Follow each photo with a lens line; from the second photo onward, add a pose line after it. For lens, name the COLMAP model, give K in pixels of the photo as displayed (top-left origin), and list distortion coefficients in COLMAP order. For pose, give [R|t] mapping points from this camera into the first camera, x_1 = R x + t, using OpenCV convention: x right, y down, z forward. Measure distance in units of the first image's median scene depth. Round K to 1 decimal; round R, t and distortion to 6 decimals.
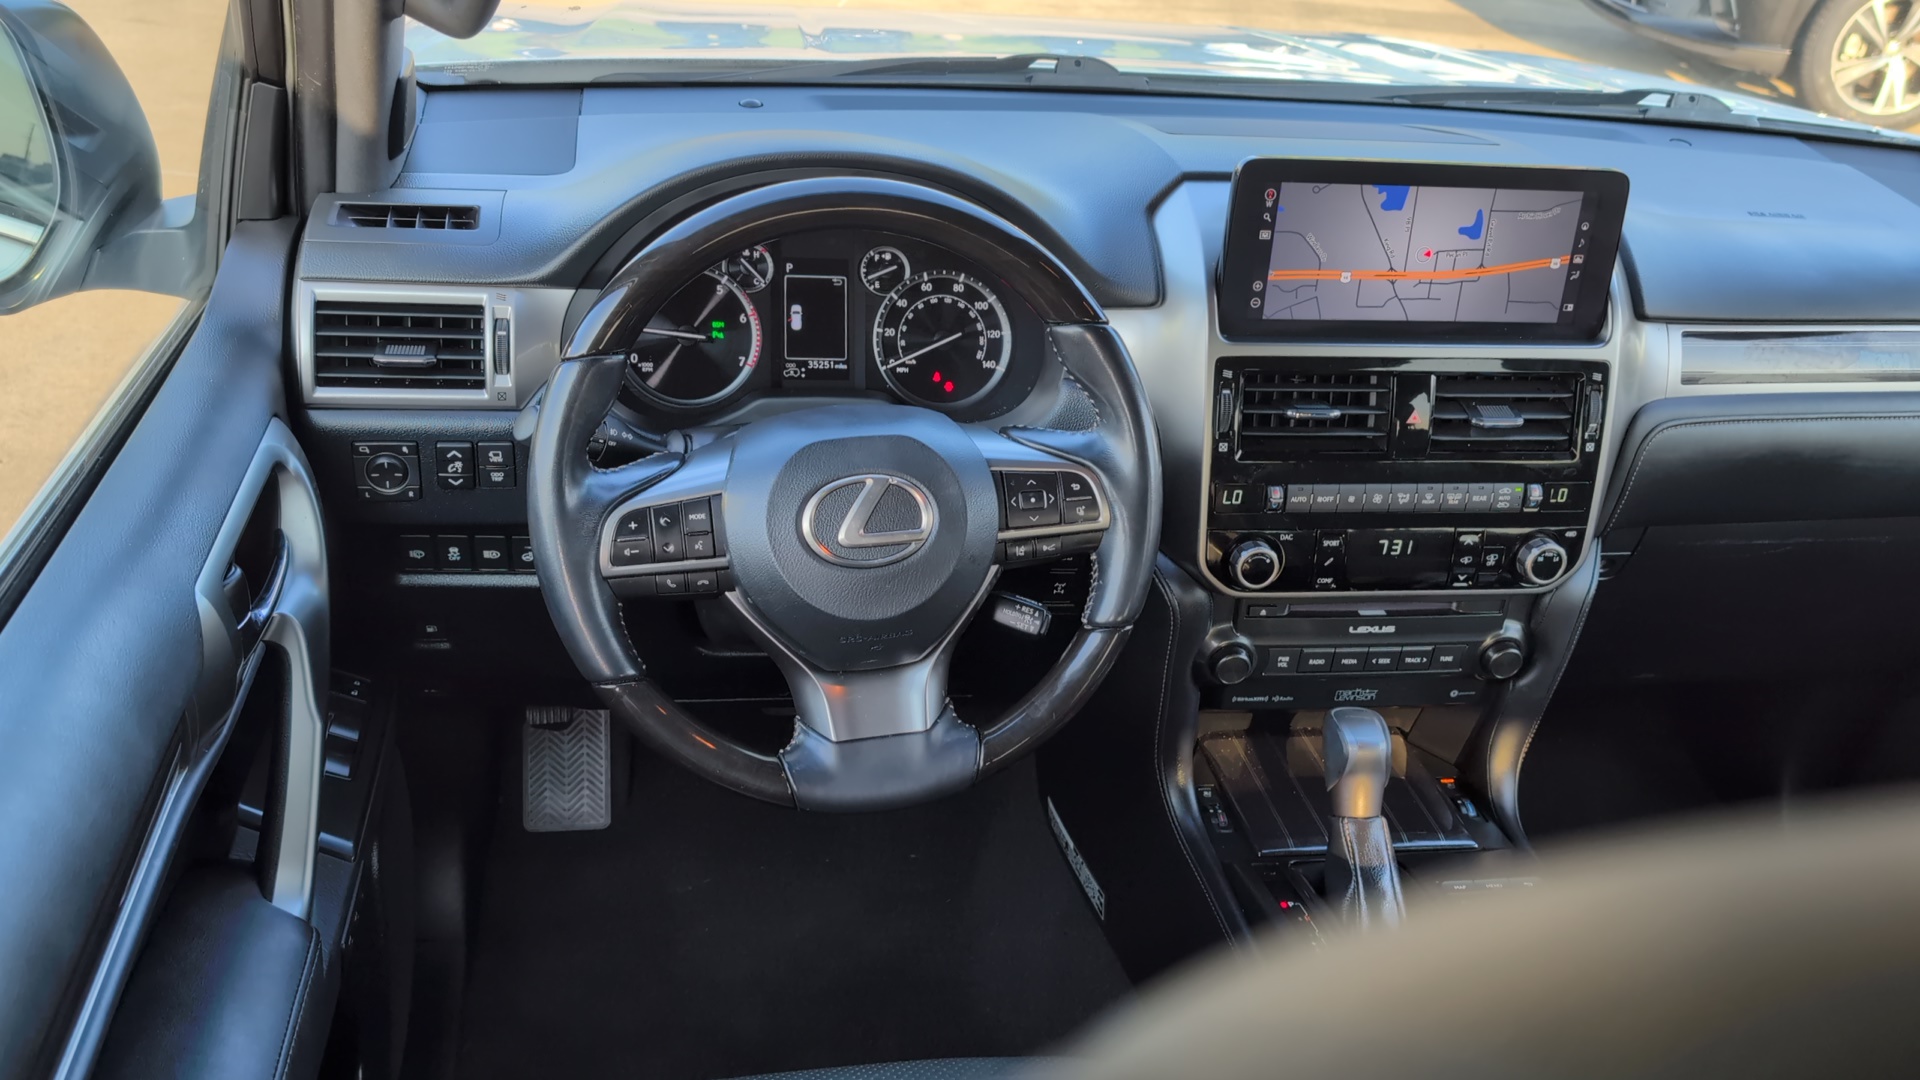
lens RADIAL K [[1628.4, 0, 960.0], [0, 1628.4, 540.0], [0, 0, 1]] dist [0.010618, -0.003423]
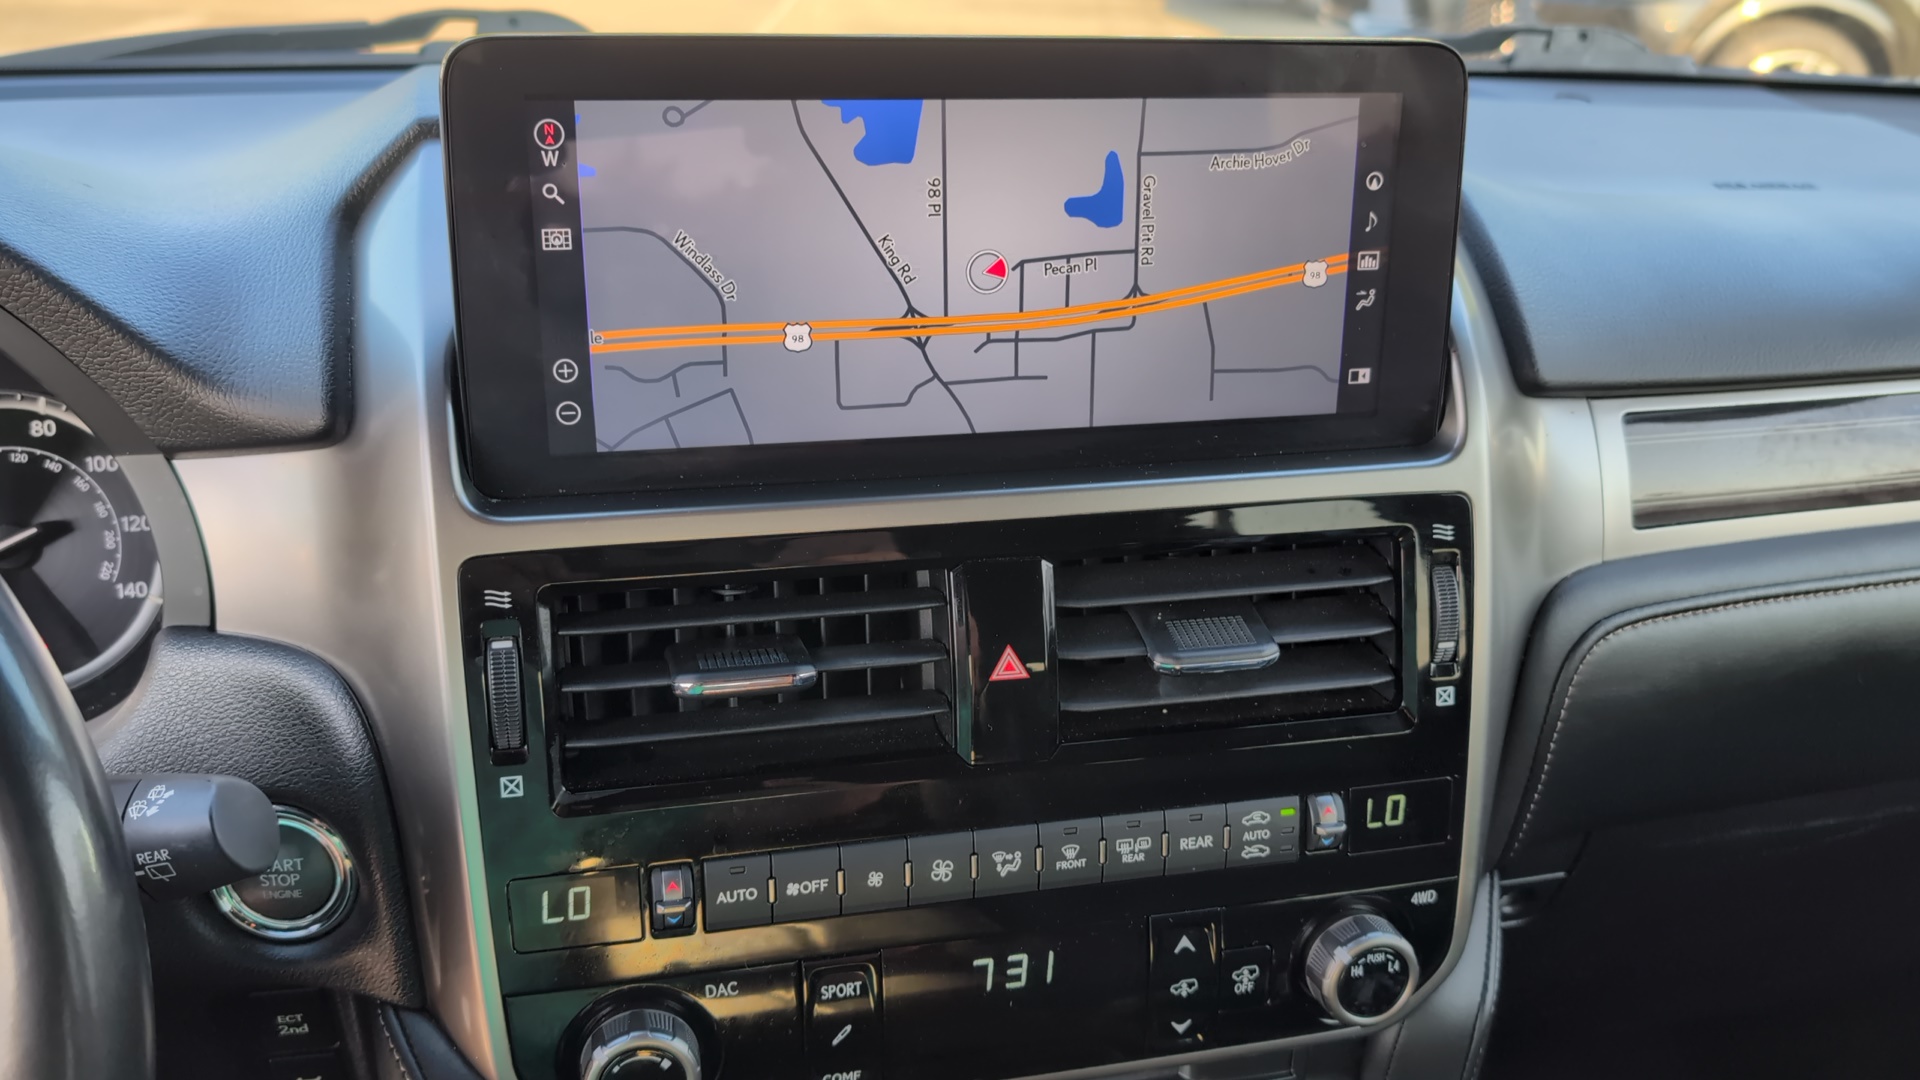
lens RADIAL K [[1580.6, 0, 958.0], [0, 1580.6, 520.2], [0, 0, 1]] dist [0.007480, -0.000122]
pose [[0.996855, -0.071503, 0.034176, 0.247947], [0.074384, 0.992959, -0.092194, -0.073656], [-0.027343, 0.094446, 0.995154, 0.586554]]
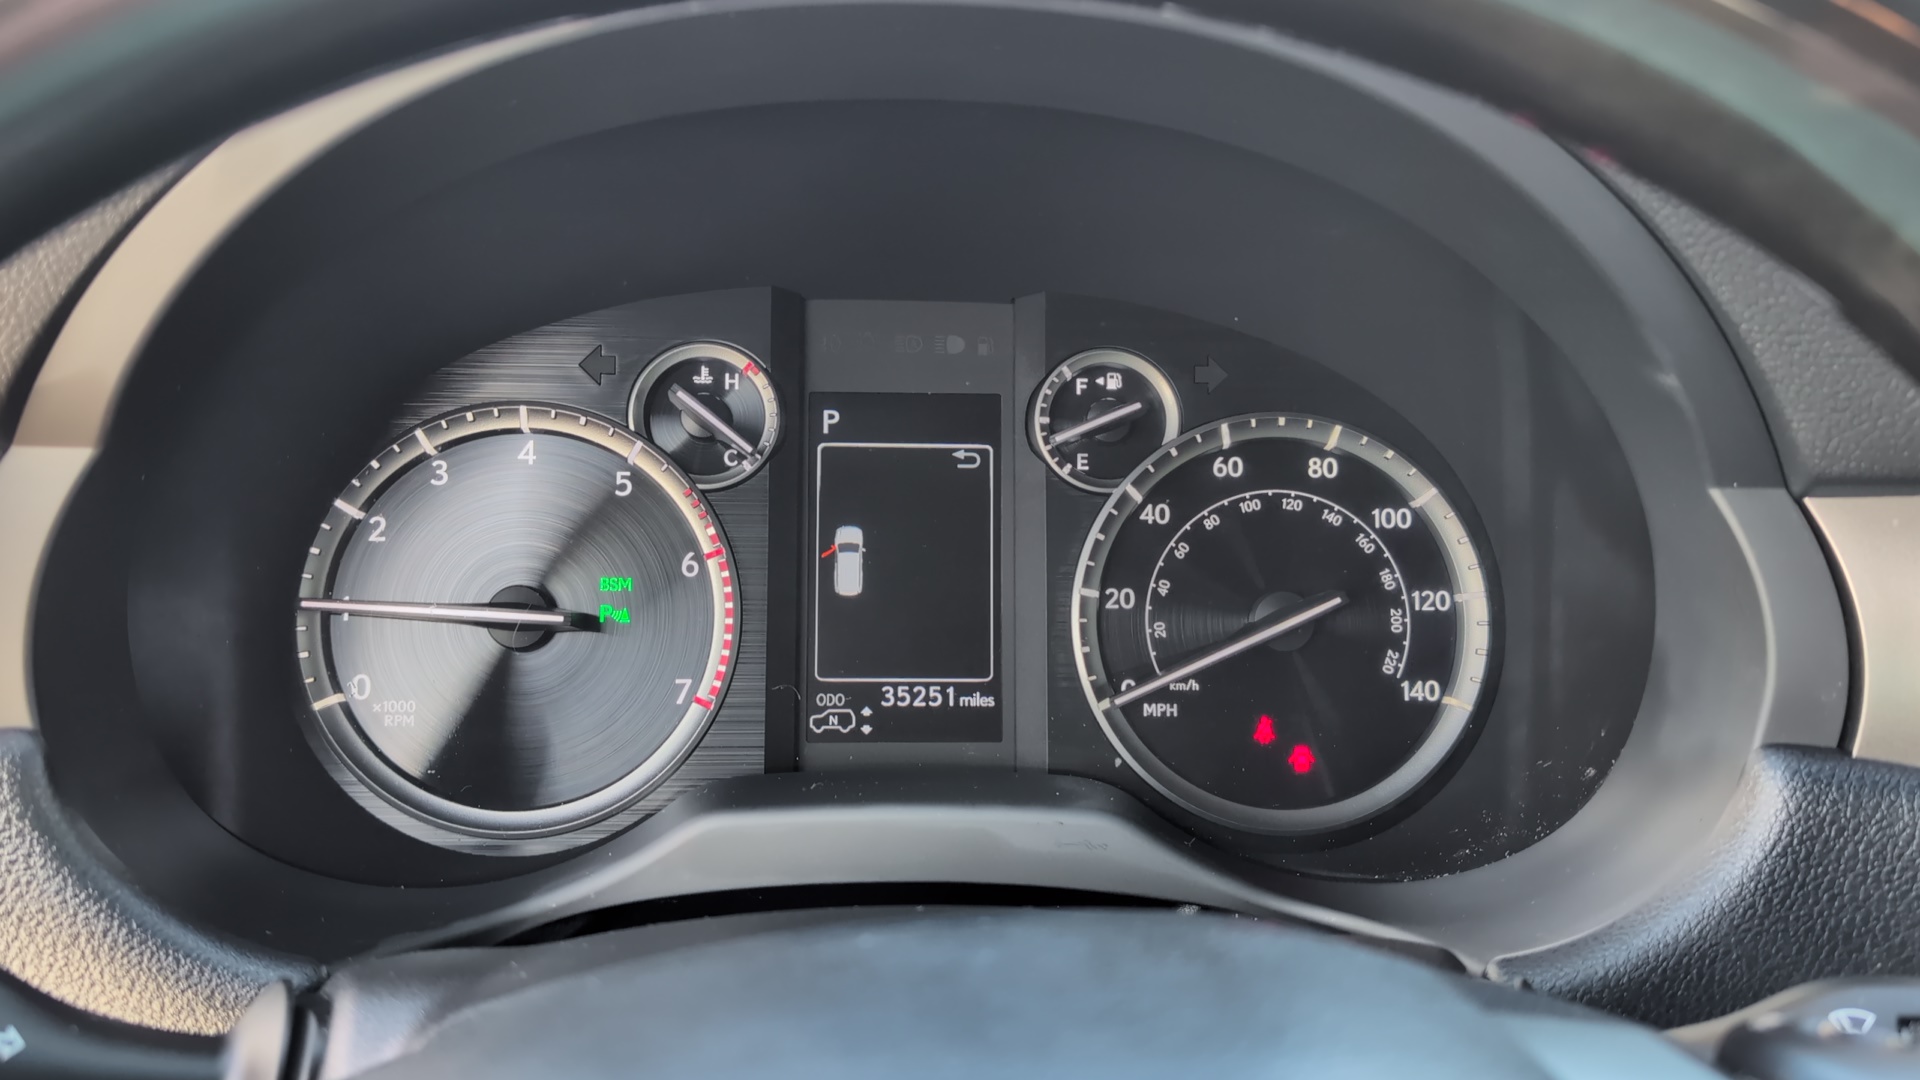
lens RADIAL K [[1628.4, 0, 960.0], [0, 1628.4, 540.0], [0, 0, 1]] dist [0.010618, -0.003423]
pose [[0.989488, -0.023421, -0.142707, -0.029033], [-0.005496, 0.979994, -0.198950, -0.075528], [0.144512, 0.197643, 0.969564, 0.696205]]
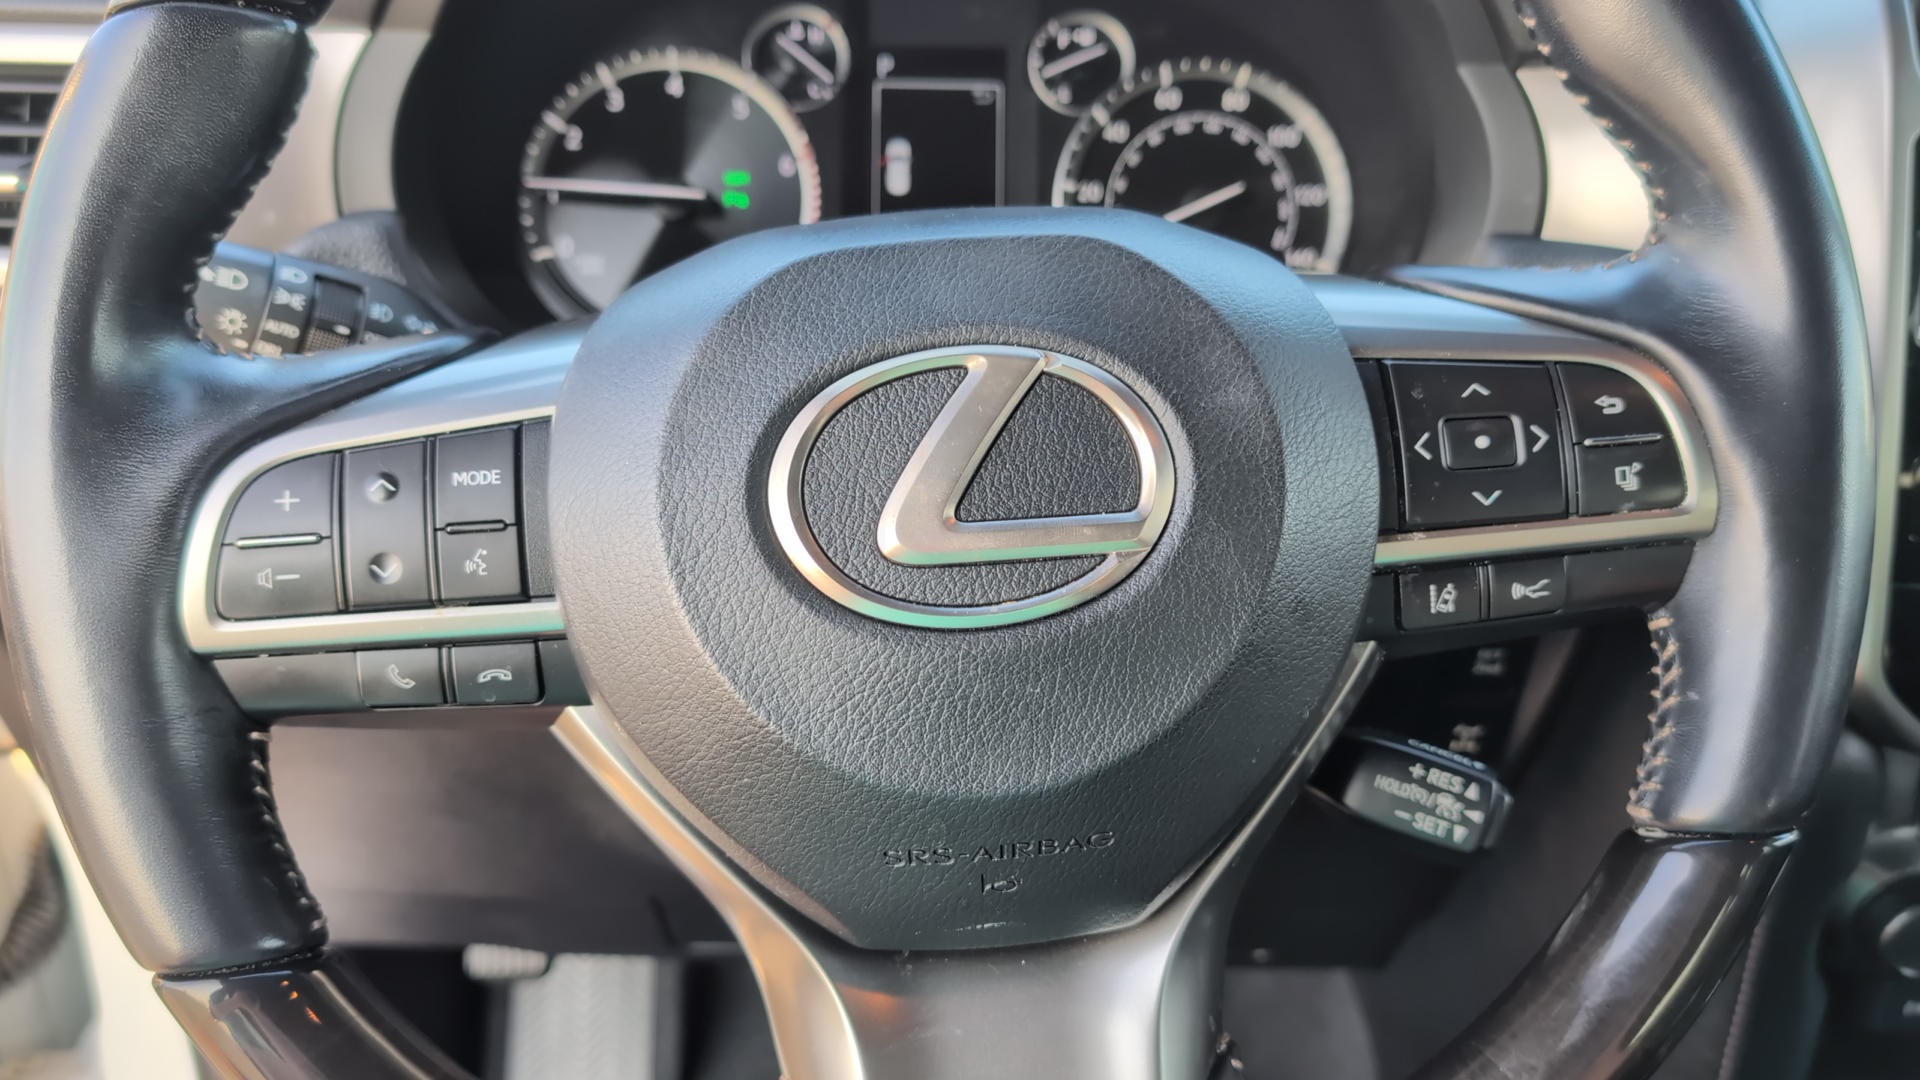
lens RADIAL K [[1601.5, 0, 960.0], [0, 1601.5, 540.0], [0, 0, 1]] dist [-0.055069, -0.001763]
pose [[0.987417, -0.002653, -0.158115, -0.007342], [-0.014742, 0.993961, -0.108742, 0.027116], [0.157448, 0.109705, 0.981415, 0.569878]]
